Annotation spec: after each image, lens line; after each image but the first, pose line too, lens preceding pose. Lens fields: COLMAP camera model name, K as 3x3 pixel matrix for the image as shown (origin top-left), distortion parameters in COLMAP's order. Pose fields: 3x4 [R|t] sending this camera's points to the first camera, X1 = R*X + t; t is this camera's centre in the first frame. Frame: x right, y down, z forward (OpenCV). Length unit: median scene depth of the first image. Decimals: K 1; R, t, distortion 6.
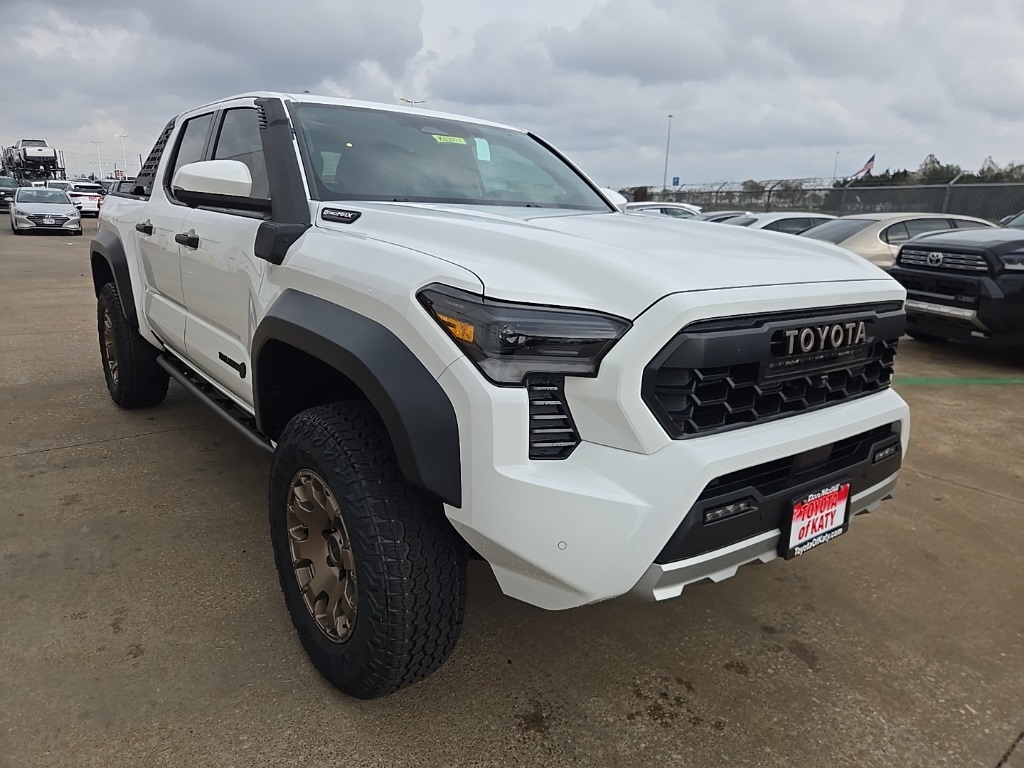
lens RADIAL K [[693.2, 0, 512.0], [0, 693.2, 384.0], [0, 0, 1]] dist [0.055030, -0.041342]
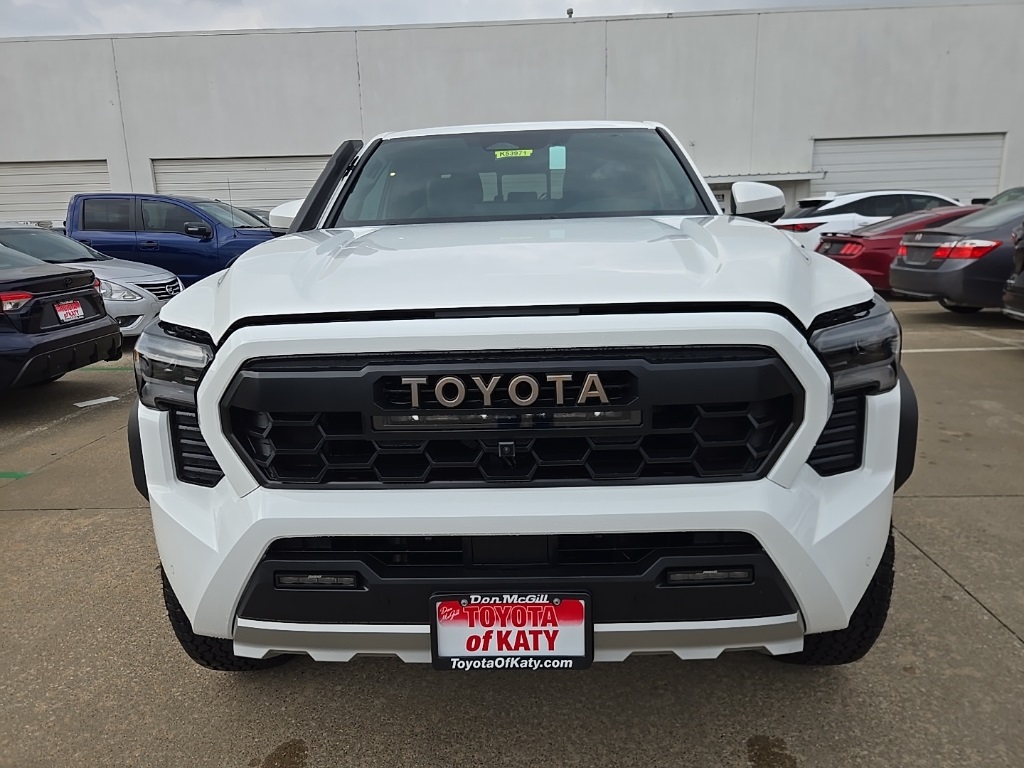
lens RADIAL K [[692.5, 0, 512.0], [0, 692.5, 384.0], [0, 0, 1]] dist [0.072800, -0.064627]
pose [[0.762540, 0.088827, -0.640814, 0.921557], [-0.090504, 0.995435, 0.030287, -0.096349], [0.640580, 0.034901, 0.767098, 0.439134]]
